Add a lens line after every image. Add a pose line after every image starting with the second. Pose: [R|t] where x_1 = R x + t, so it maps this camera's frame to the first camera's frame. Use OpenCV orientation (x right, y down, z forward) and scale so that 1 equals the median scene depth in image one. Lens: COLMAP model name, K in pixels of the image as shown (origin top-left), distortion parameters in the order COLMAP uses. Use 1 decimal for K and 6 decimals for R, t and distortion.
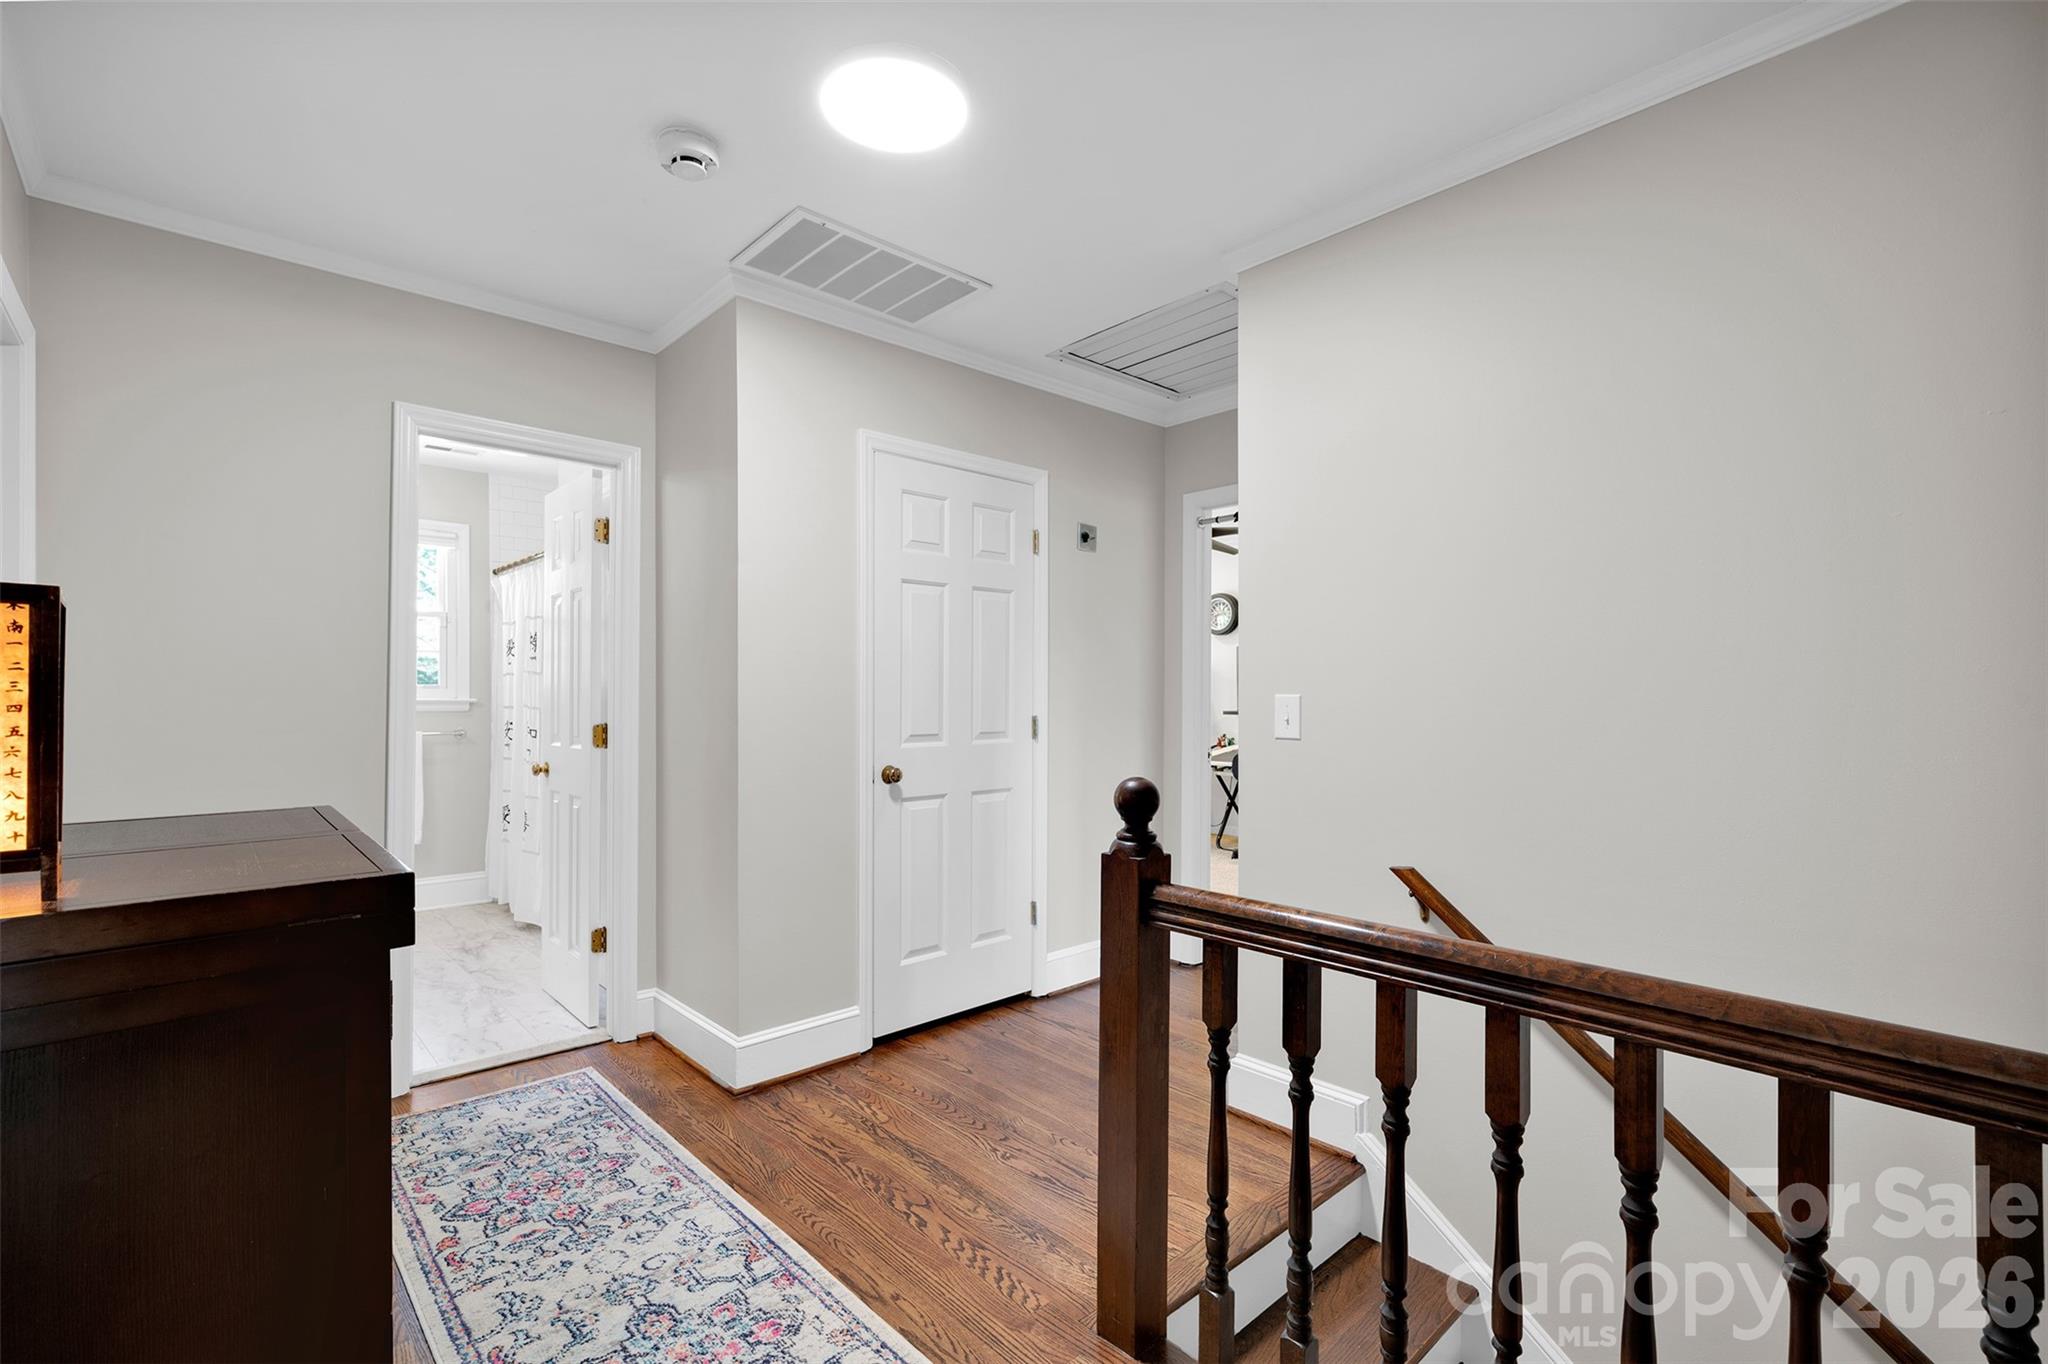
lens RADIAL K [[899.0, 0, 1021.6], [0, 899.0, 691.7], [0, 0, 1]] dist [0.002234, 0.001303]
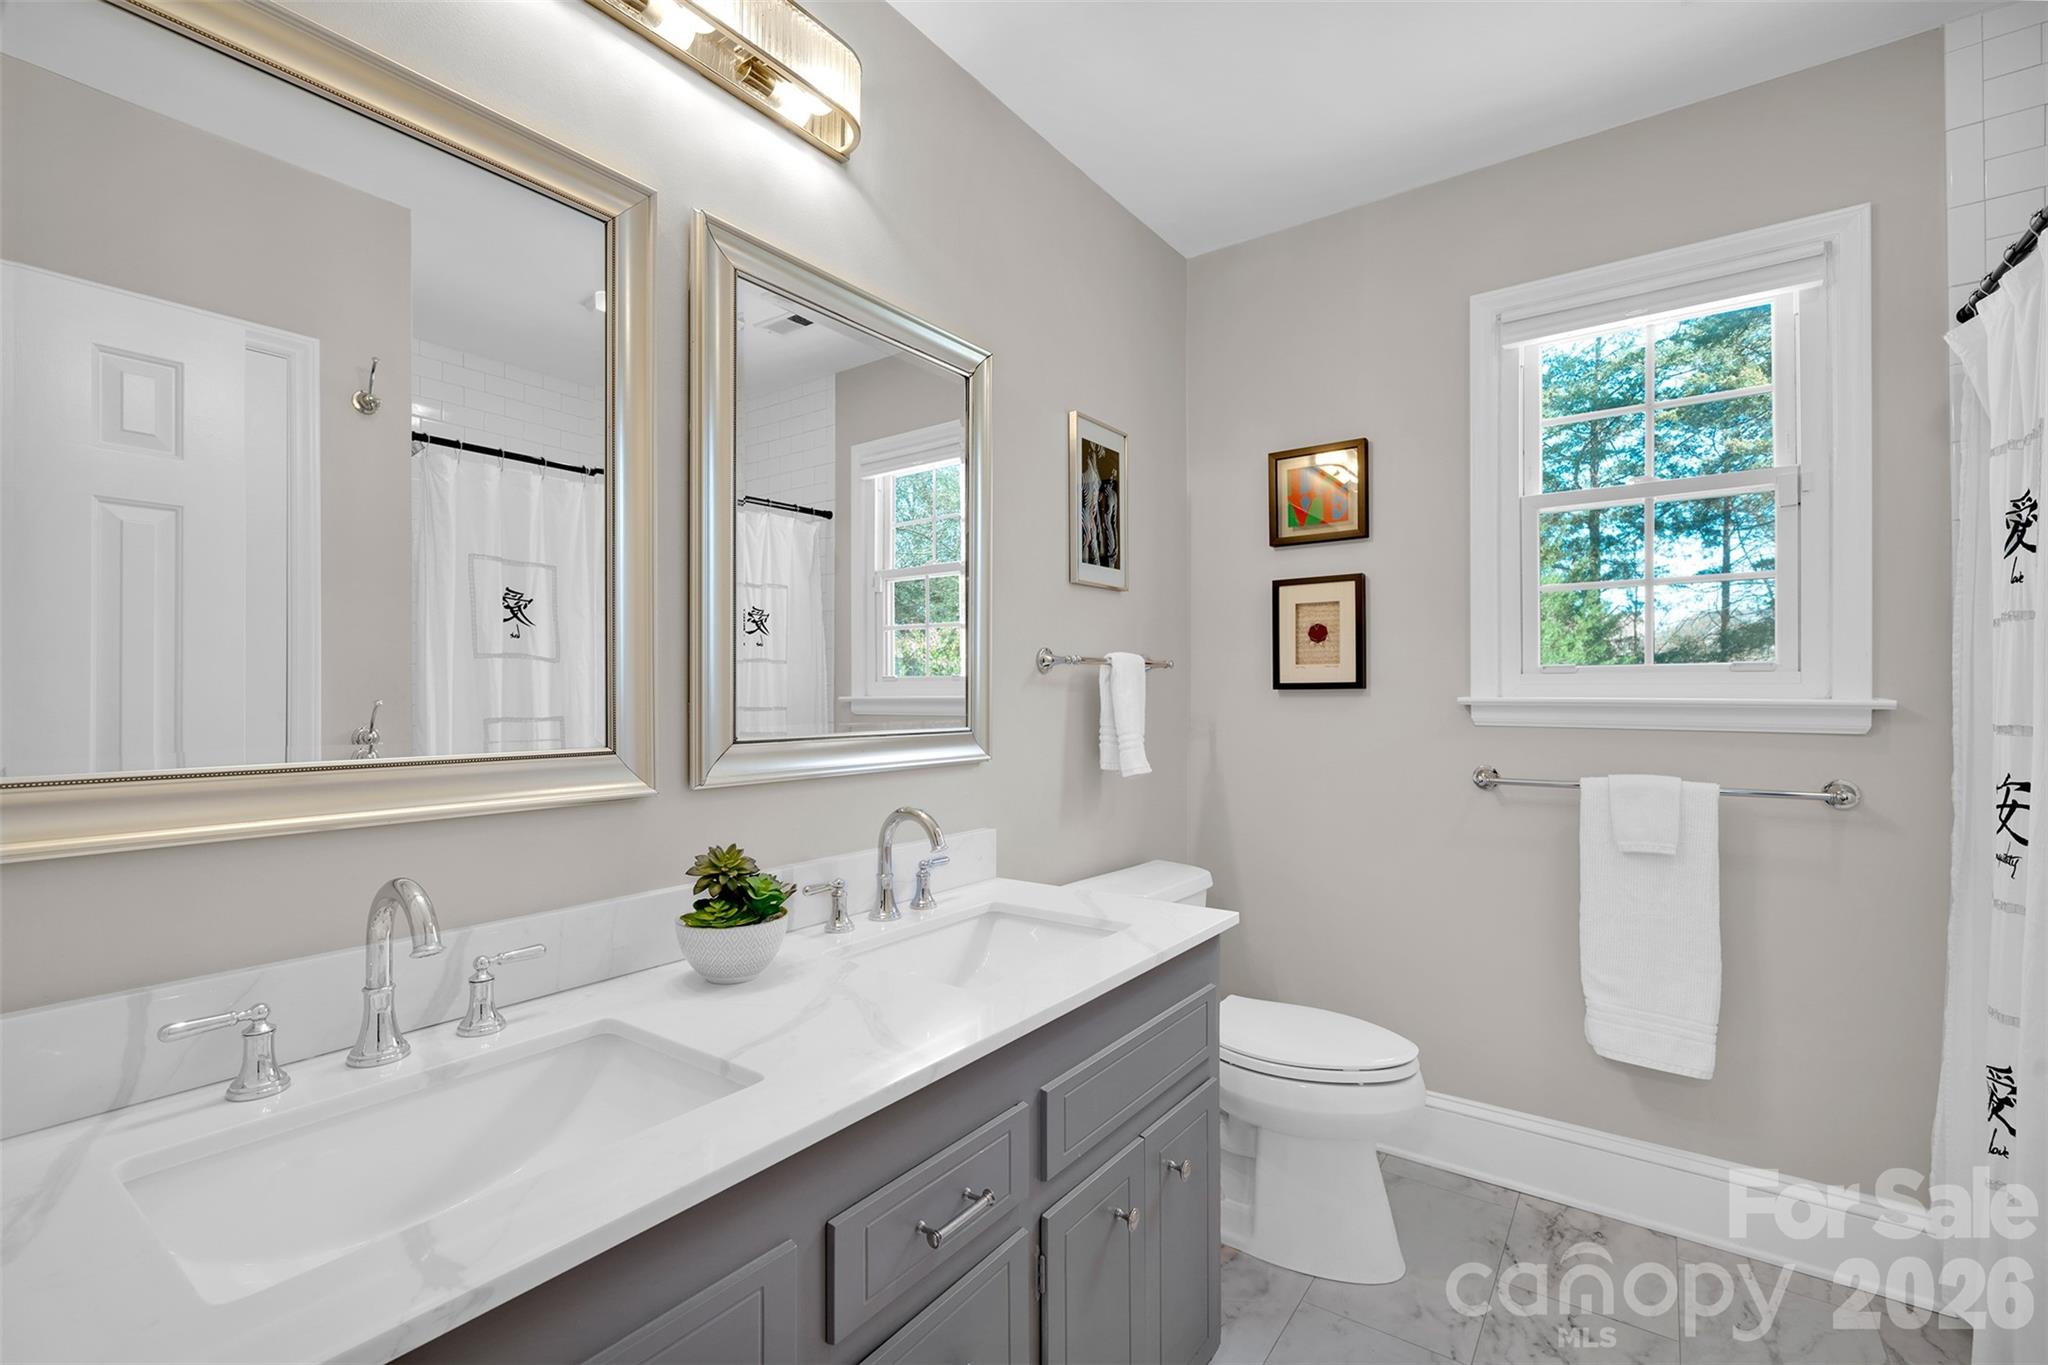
lens RADIAL K [[899.0, 0, 1025.8], [0, 899.0, 688.7], [0, 0, 1]] dist [0.002234, 0.001303]
pose [[0.184518, -0.004258, -0.982820, -0.333432], [0.009385, 0.999953, -0.002570, 0.001749], [0.982784, -0.008750, 0.184549, 0.616925]]
